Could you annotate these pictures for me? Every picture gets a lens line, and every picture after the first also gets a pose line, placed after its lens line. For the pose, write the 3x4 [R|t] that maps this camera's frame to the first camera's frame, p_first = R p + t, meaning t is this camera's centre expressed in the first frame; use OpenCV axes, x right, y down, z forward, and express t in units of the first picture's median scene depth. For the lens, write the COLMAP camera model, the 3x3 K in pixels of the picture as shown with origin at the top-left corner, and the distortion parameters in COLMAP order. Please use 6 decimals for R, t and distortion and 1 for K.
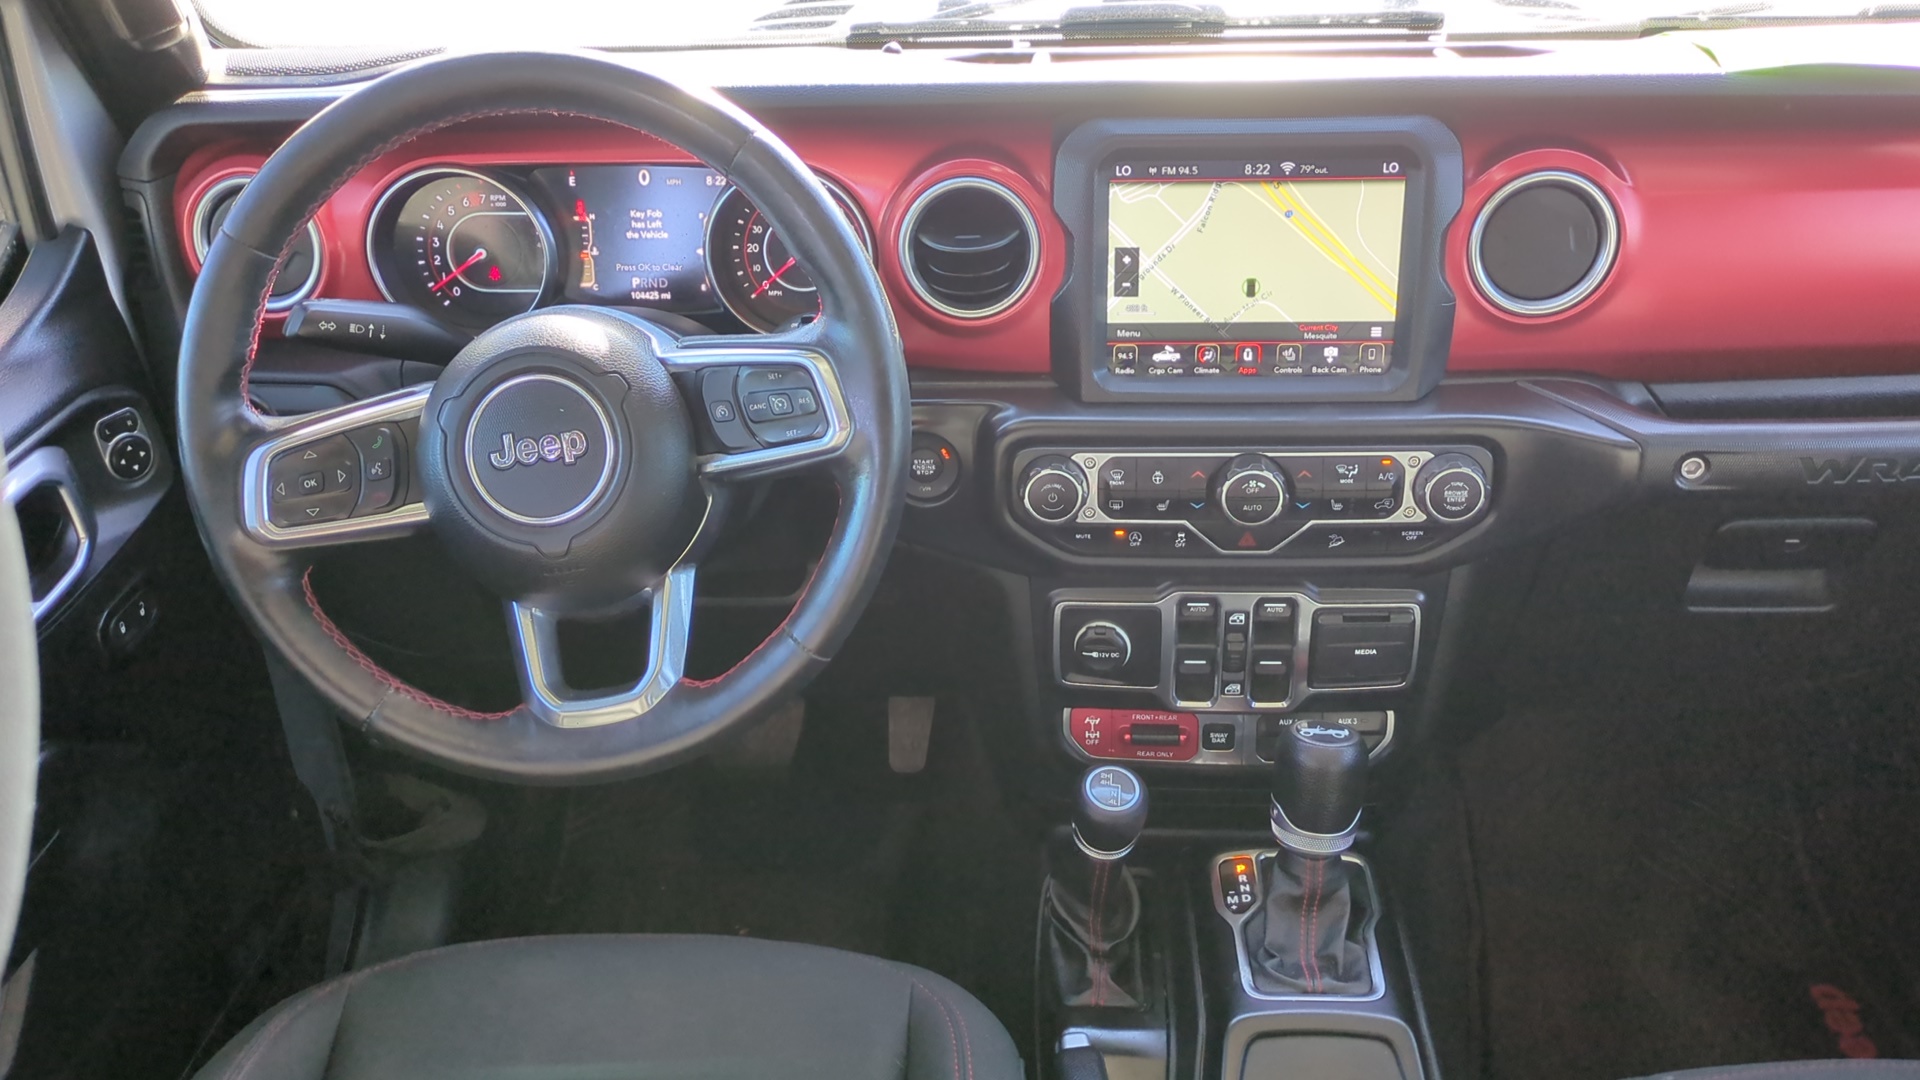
lens RADIAL K [[1647.3, 0, 955.4], [0, 1647.3, 545.8], [0, 0, 1]] dist [0.065115, -0.086264]
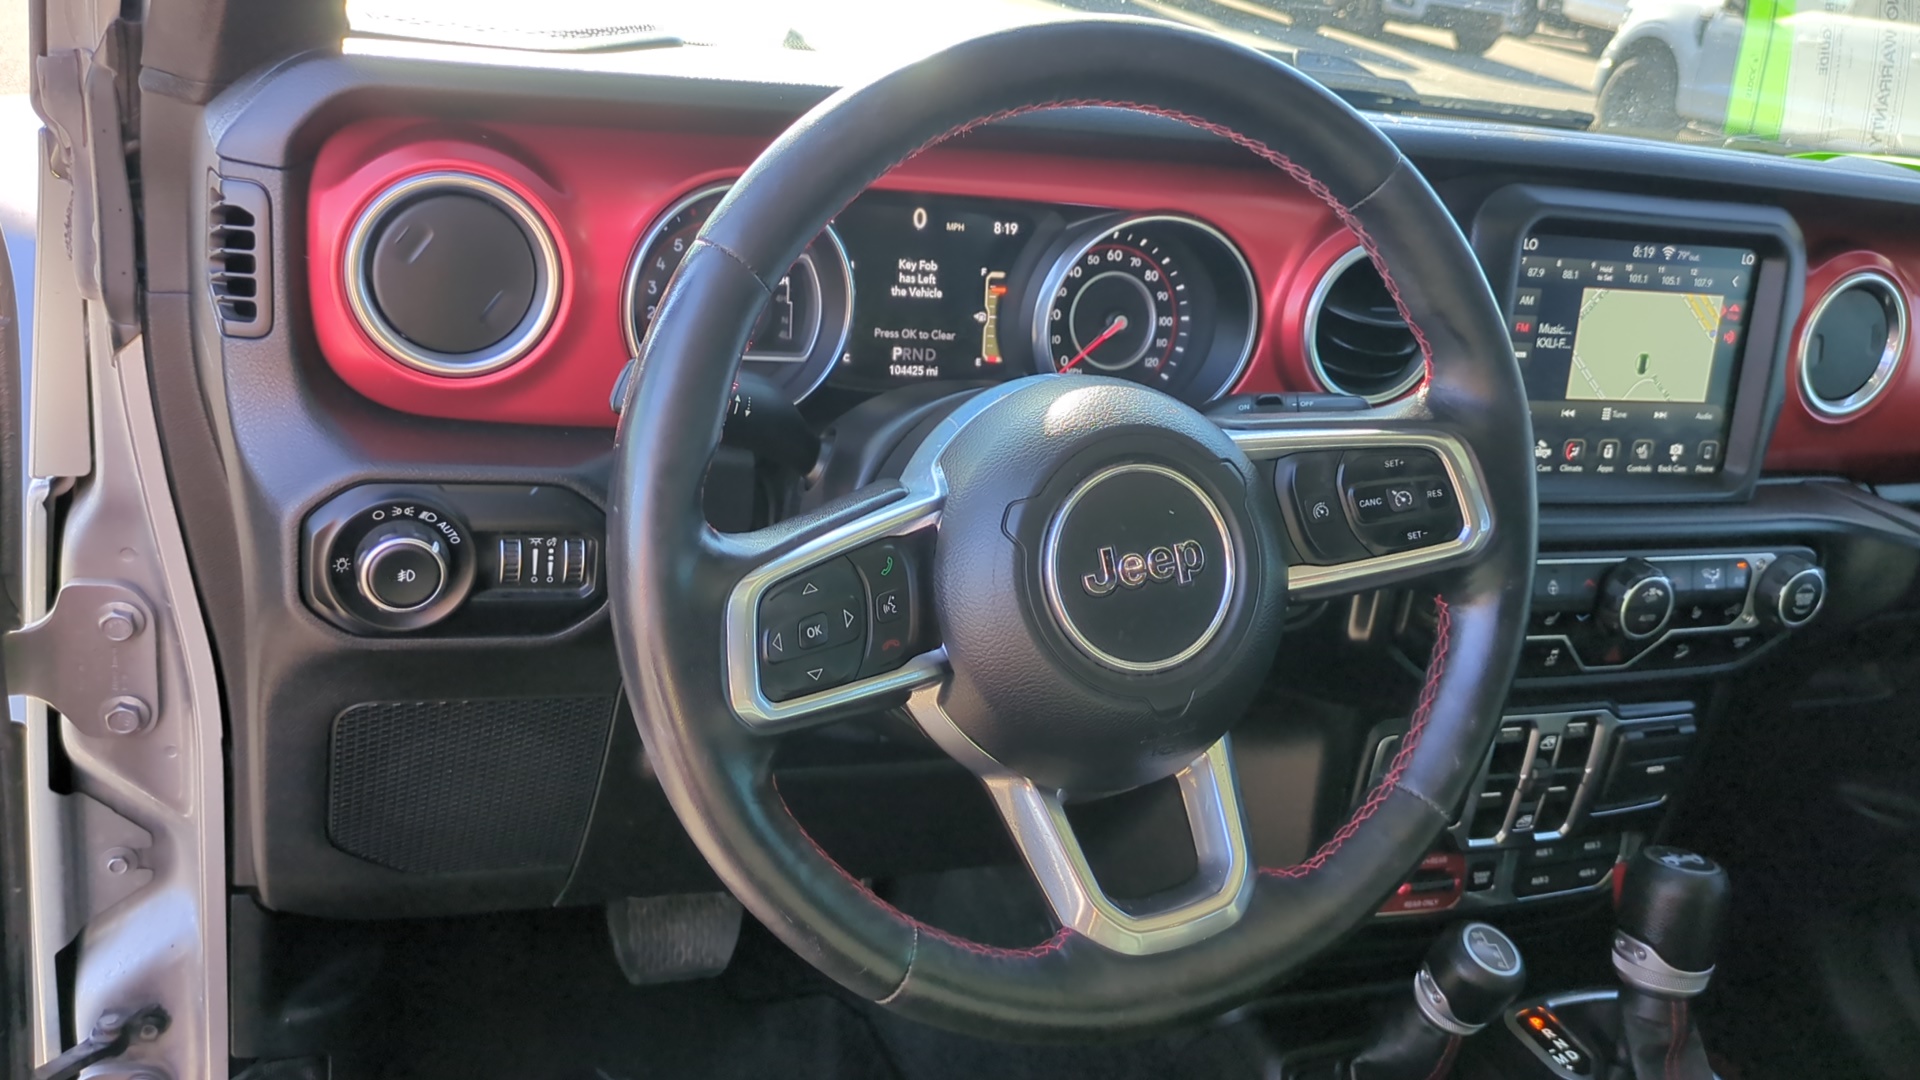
lens RADIAL K [[1647.3, 0, 975.4], [0, 1647.3, 537.3], [0, 0, 1]] dist [0.065115, -0.086264]
pose [[0.892943, -0.012682, 0.449992, -0.551139], [0.048750, 0.996449, -0.068655, -0.022013], [-0.447523, 0.083242, 0.890390, 0.339214]]
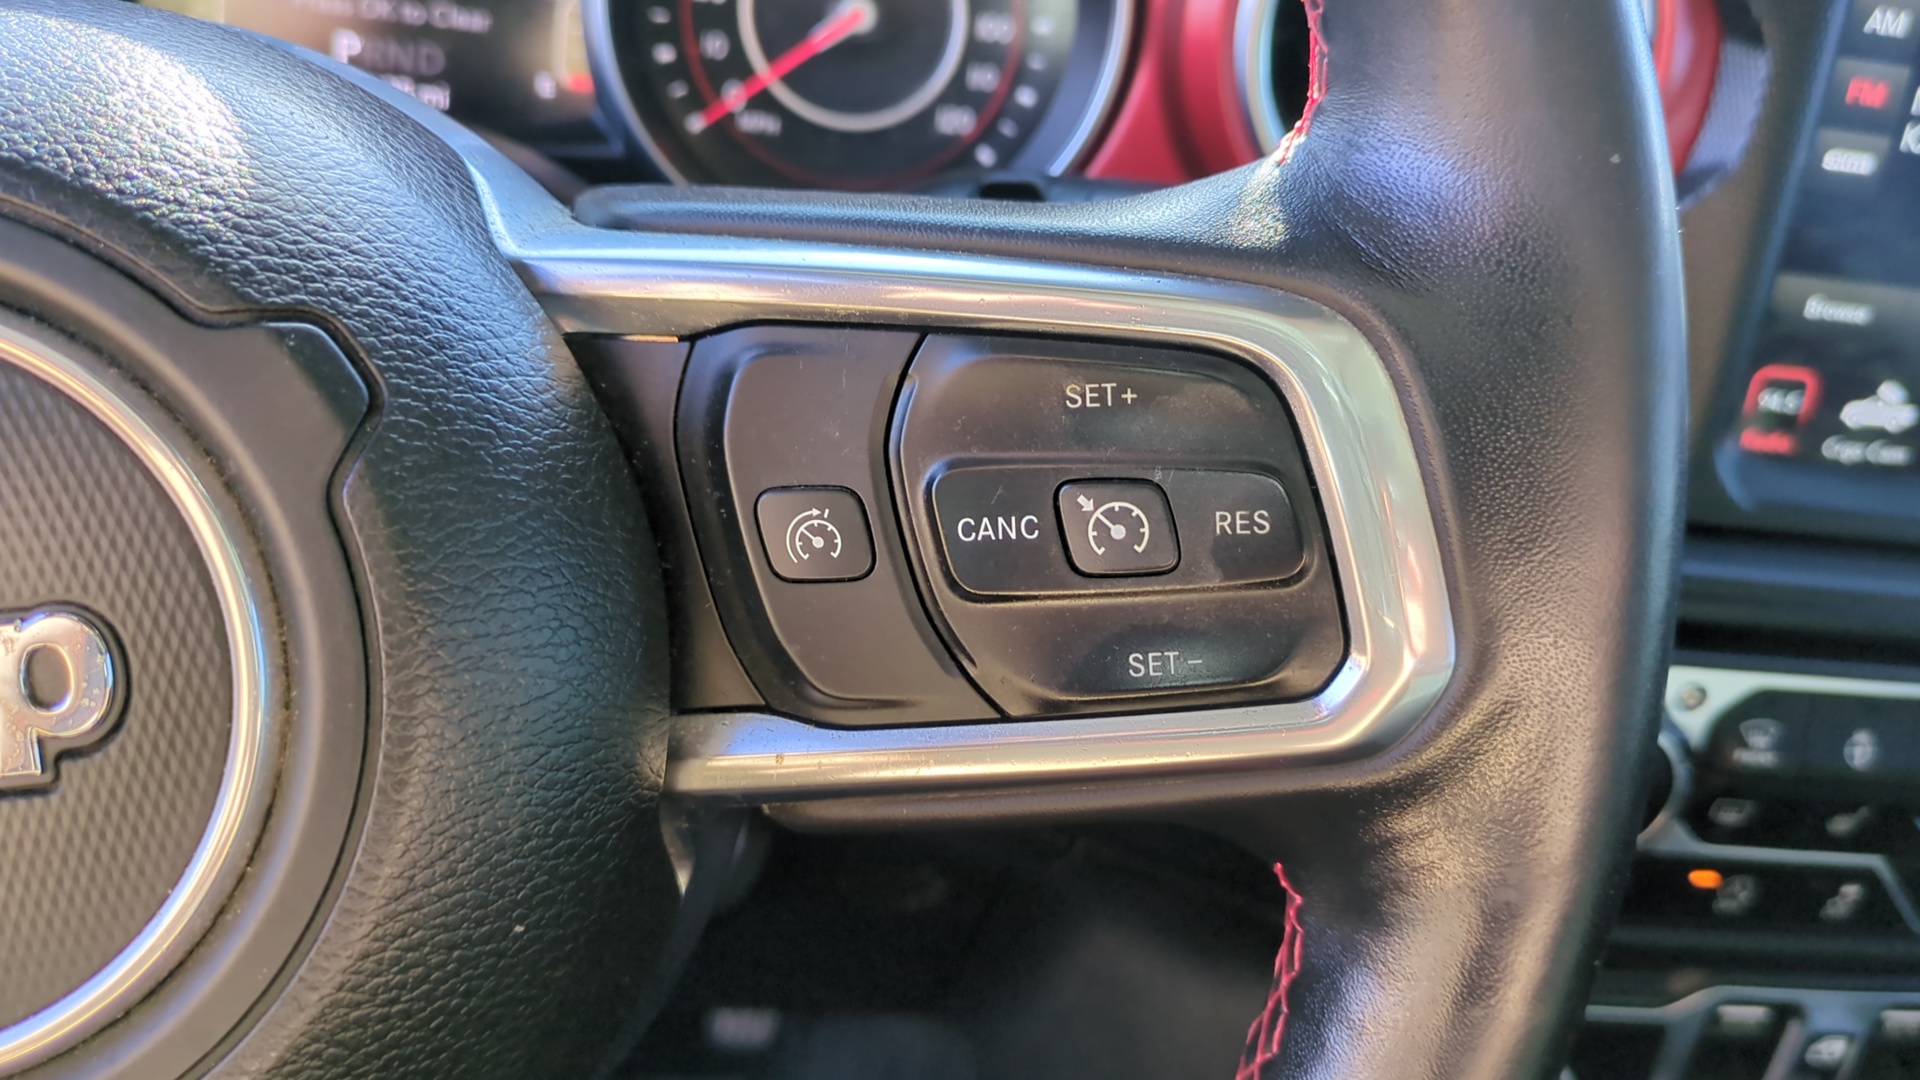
lens RADIAL K [[1647.3, 0, 970.9], [0, 1647.3, 550.9], [0, 0, 1]] dist [0.065115, -0.086264]
pose [[0.971552, 0.071082, 0.225907, -0.149309], [-0.075263, 0.997114, 0.009939, -0.072842], [-0.224548, -0.026658, 0.974098, 0.684943]]
